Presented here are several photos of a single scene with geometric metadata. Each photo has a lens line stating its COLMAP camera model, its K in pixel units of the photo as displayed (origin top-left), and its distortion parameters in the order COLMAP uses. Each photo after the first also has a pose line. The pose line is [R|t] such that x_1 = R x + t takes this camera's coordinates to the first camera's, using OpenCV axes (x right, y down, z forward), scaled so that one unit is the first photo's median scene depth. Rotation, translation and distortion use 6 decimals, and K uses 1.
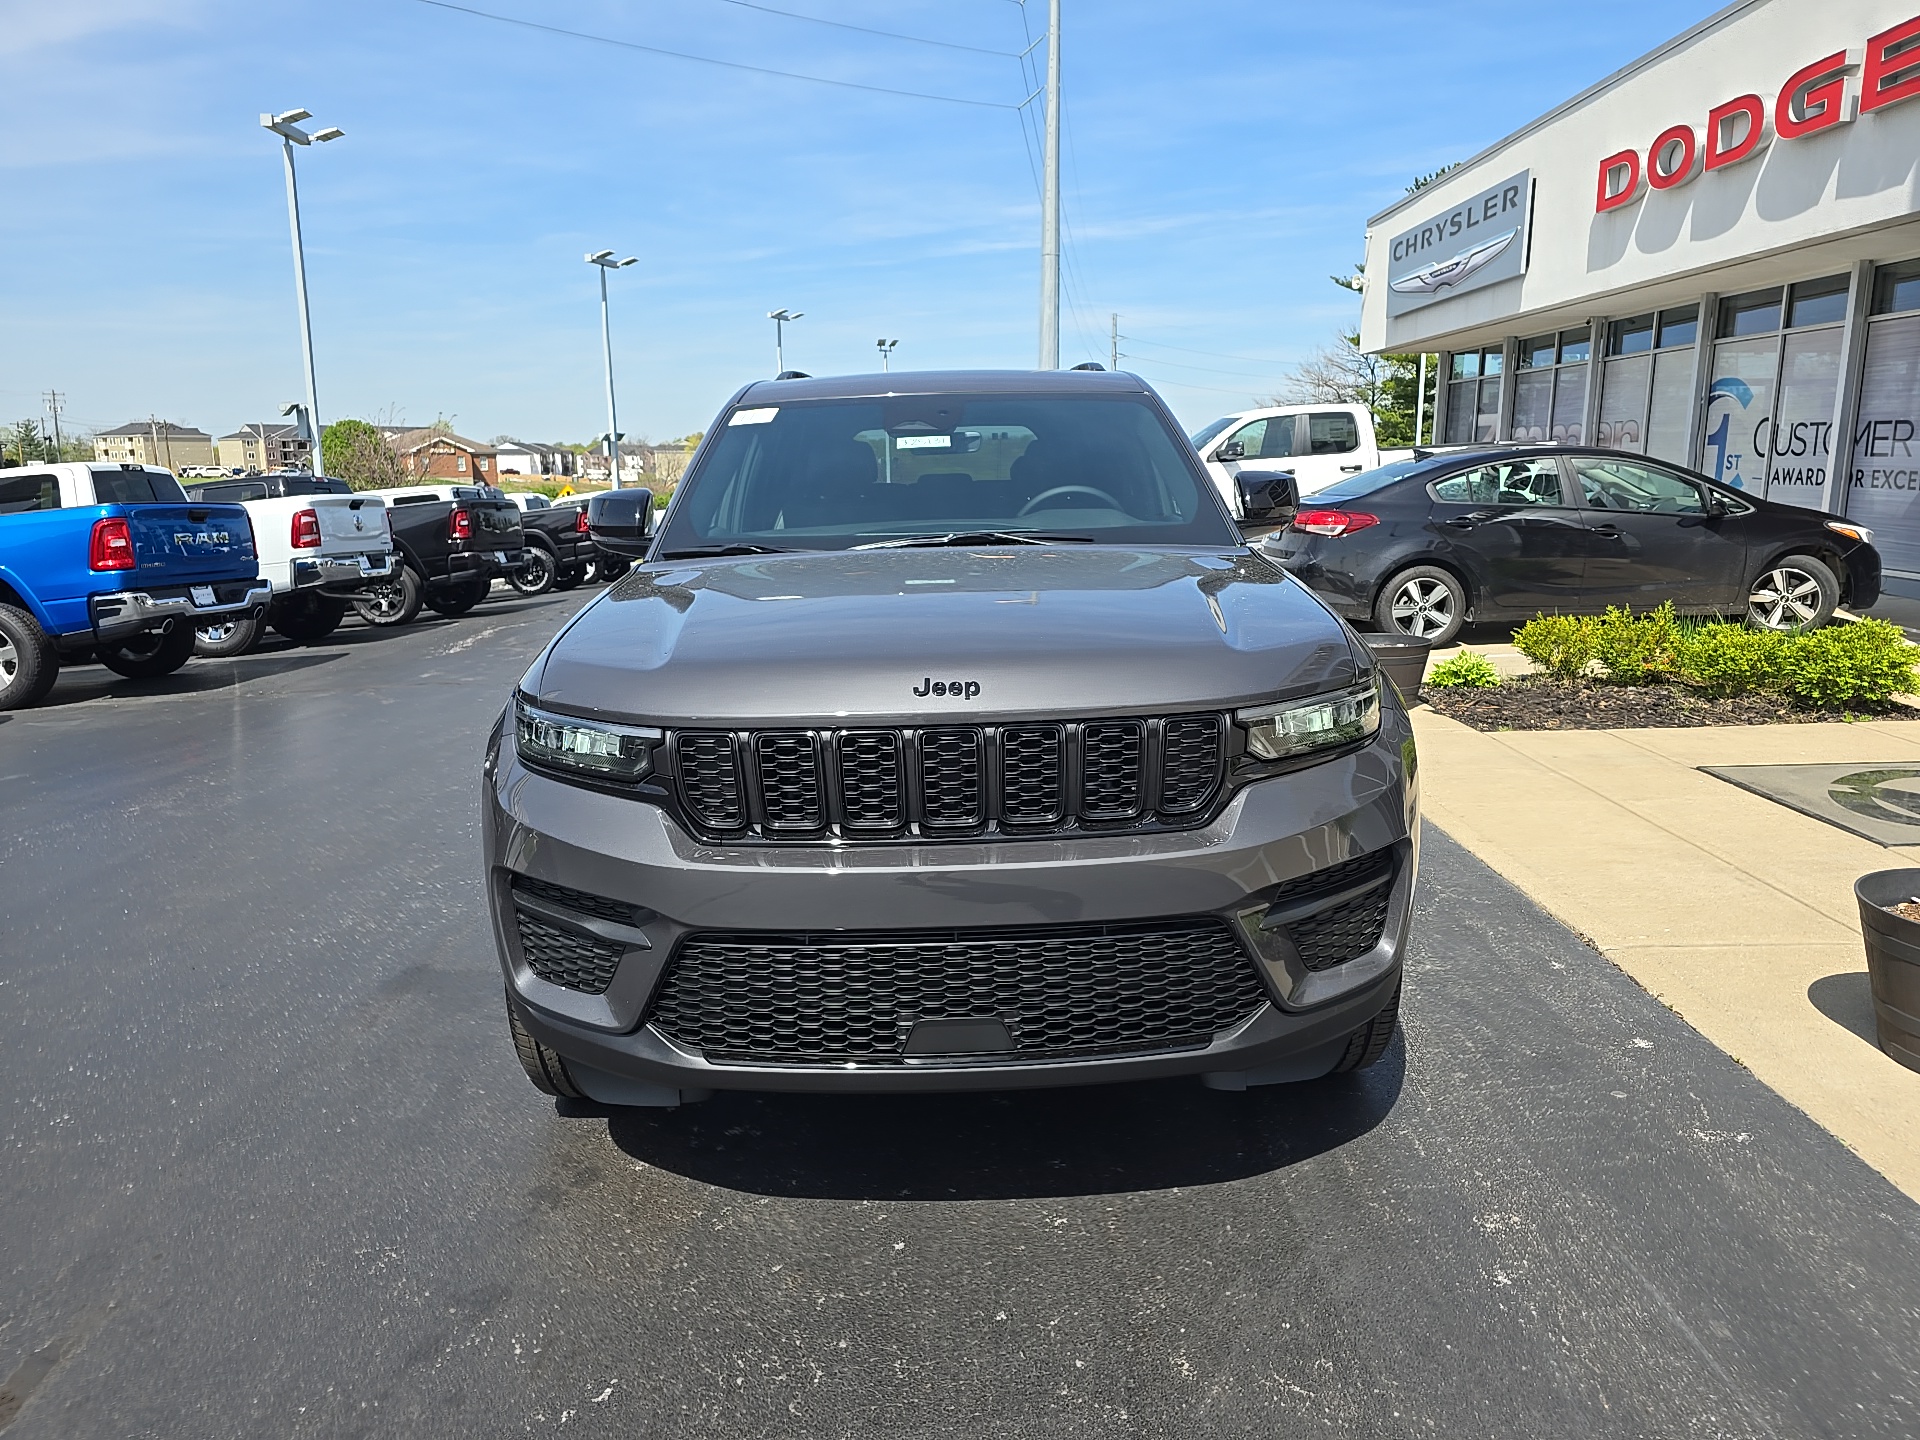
lens RADIAL K [[1290.7, 0, 965.3], [0, 1290.7, 719.0], [0, 0, 1]] dist [0.050737, -0.044970]
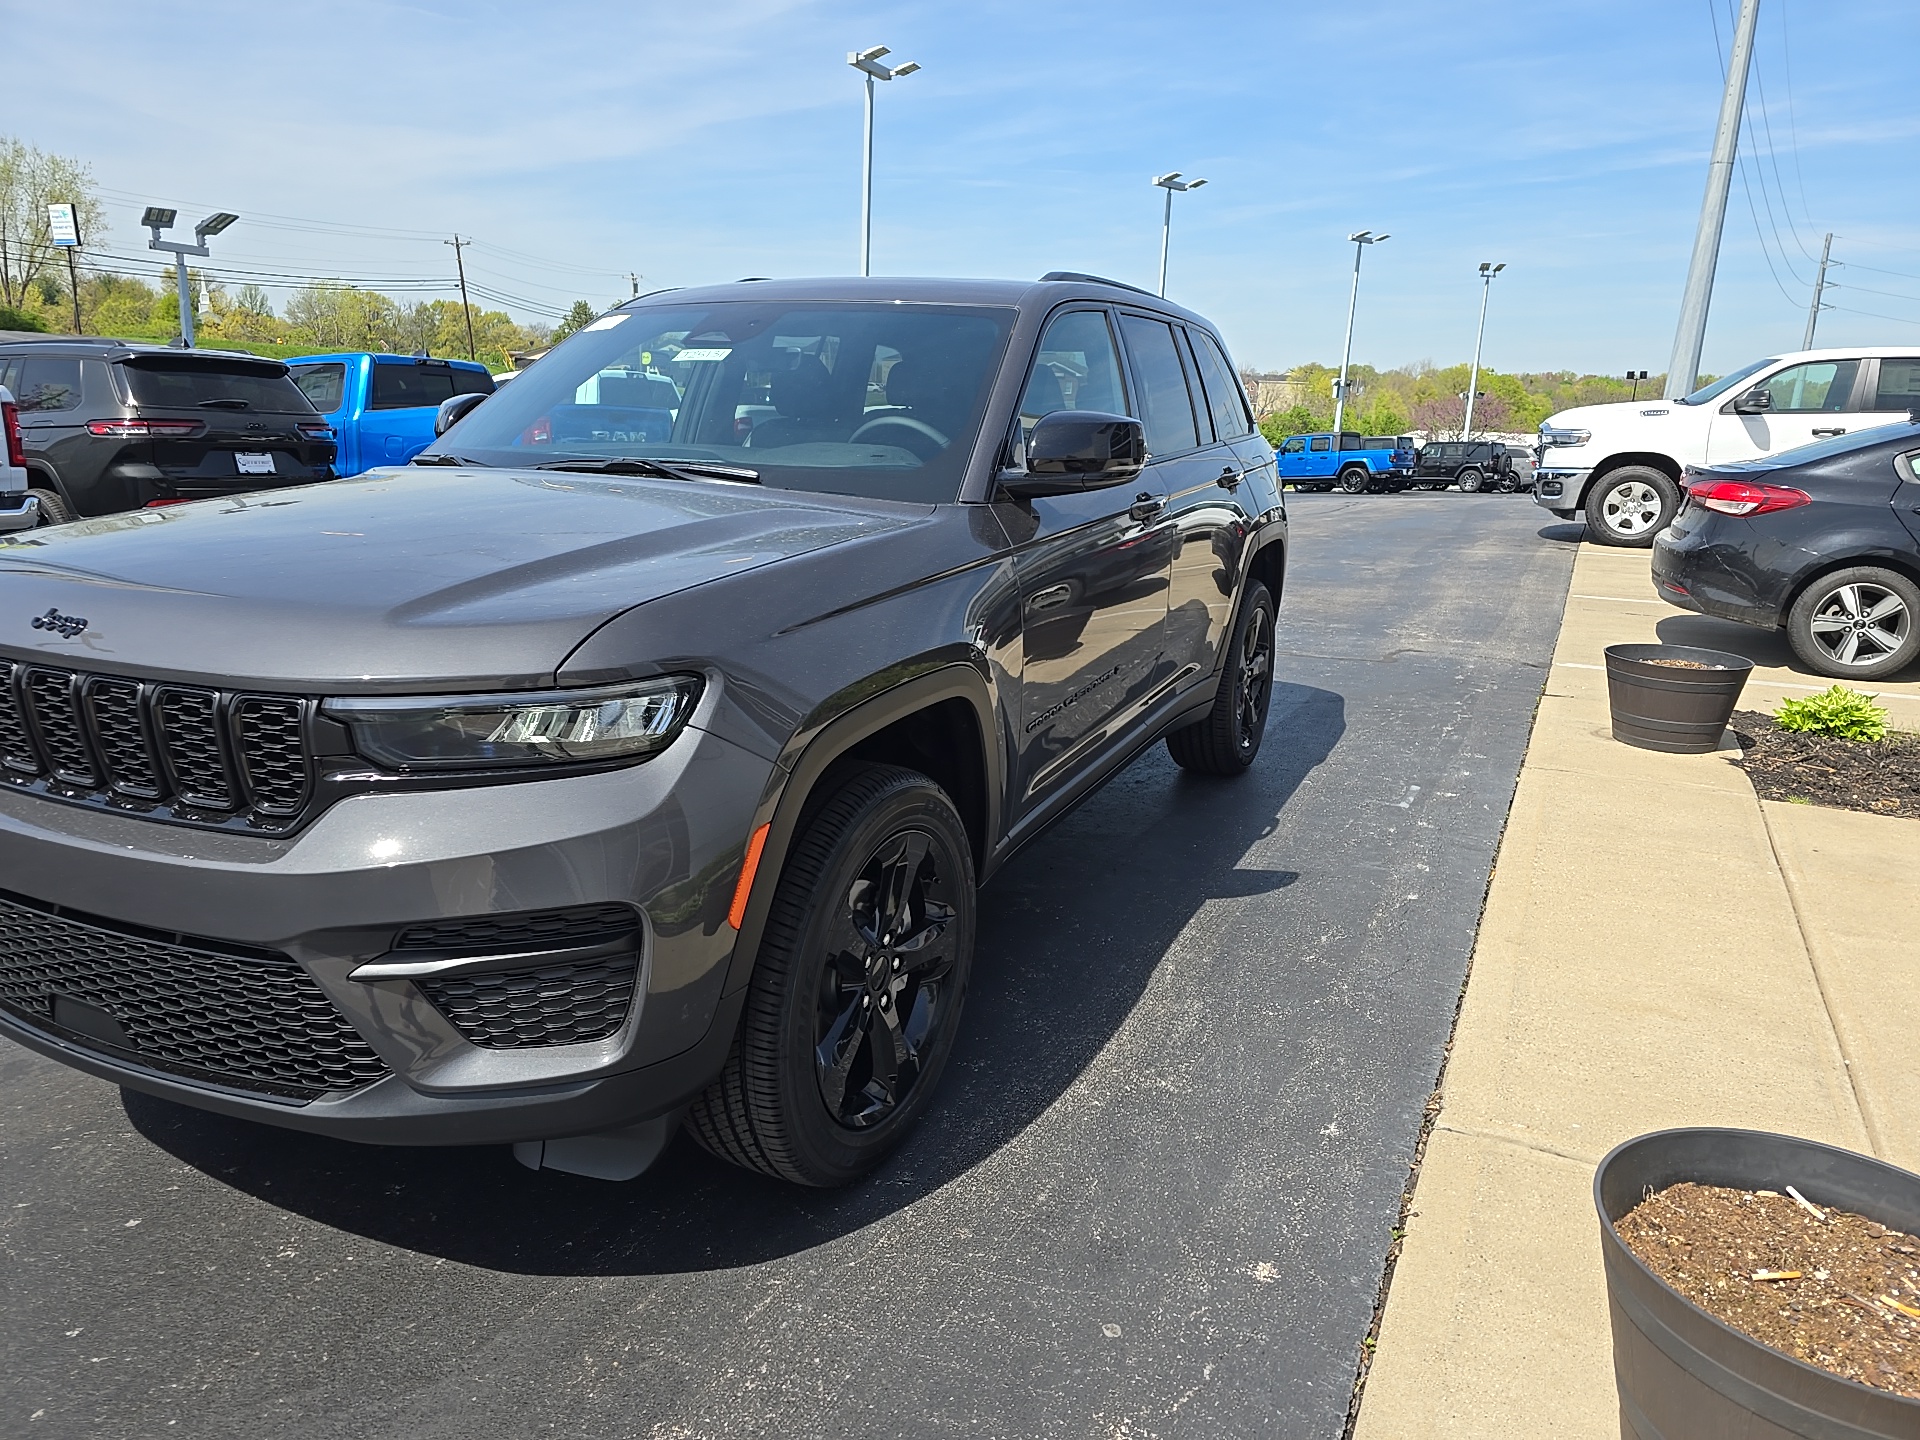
lens RADIAL K [[1290.7, 0, 965.3], [0, 1290.7, 719.0], [0, 0, 1]] dist [0.050737, -0.044970]
pose [[0.898740, 0.149379, -0.412253, 0.190638], [-0.128202, 0.988618, 0.078734, -0.022672], [0.419322, -0.017910, 0.907661, 0.097598]]
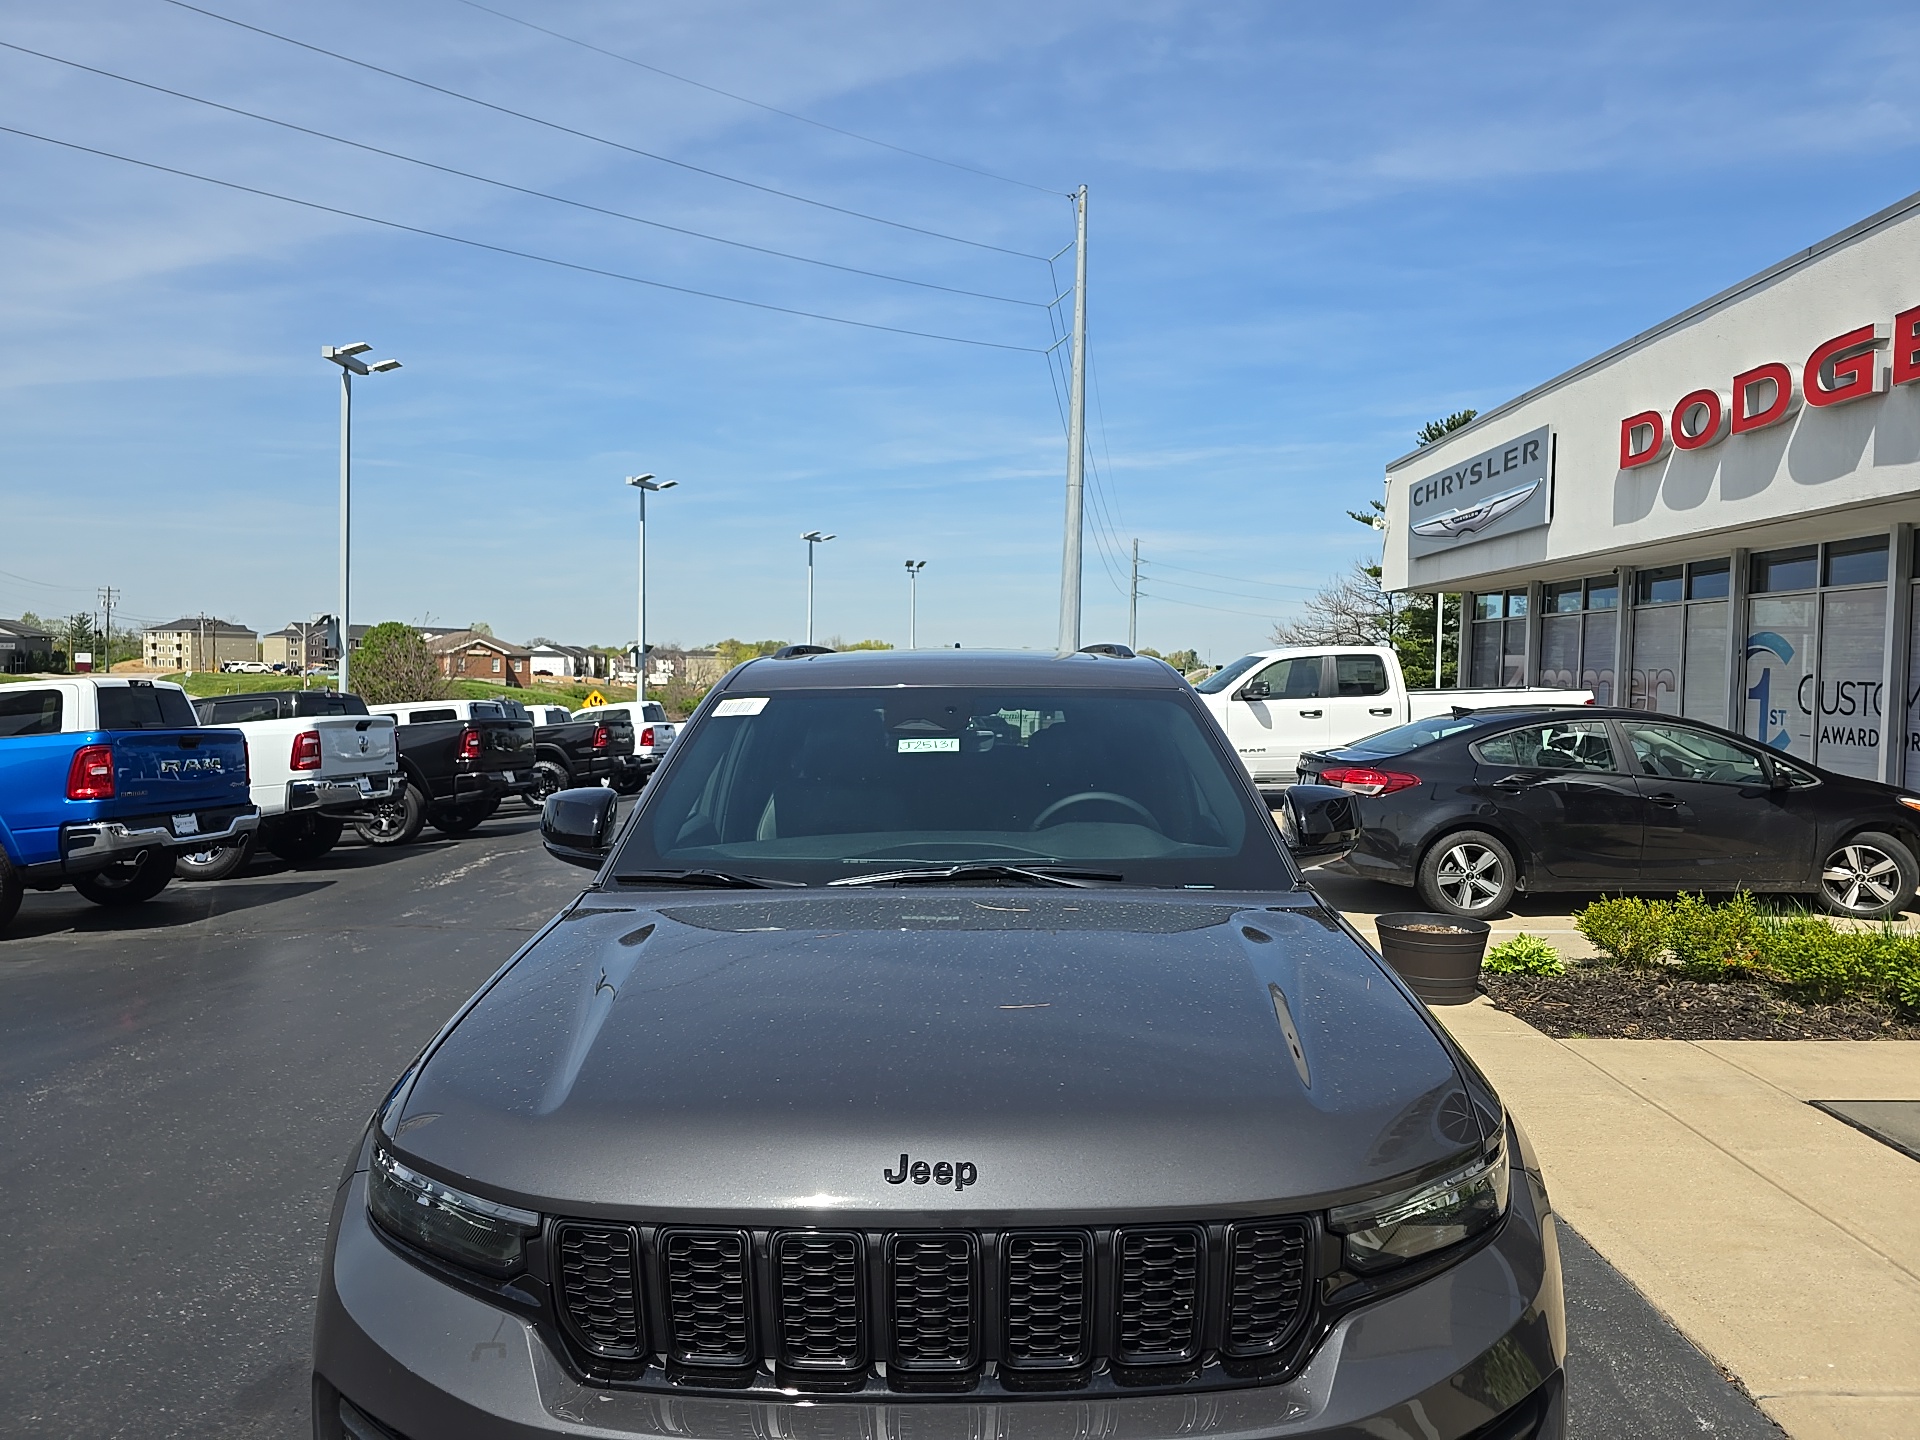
lens RADIAL K [[1290.7, 0, 965.3], [0, 1290.7, 719.0], [0, 0, 1]] dist [0.050737, -0.044970]
pose [[0.999532, 0.025575, -0.016803, 0.002333], [-0.027929, 0.986824, -0.159366, -0.034080], [0.012506, 0.159761, 0.987076, 0.050207]]
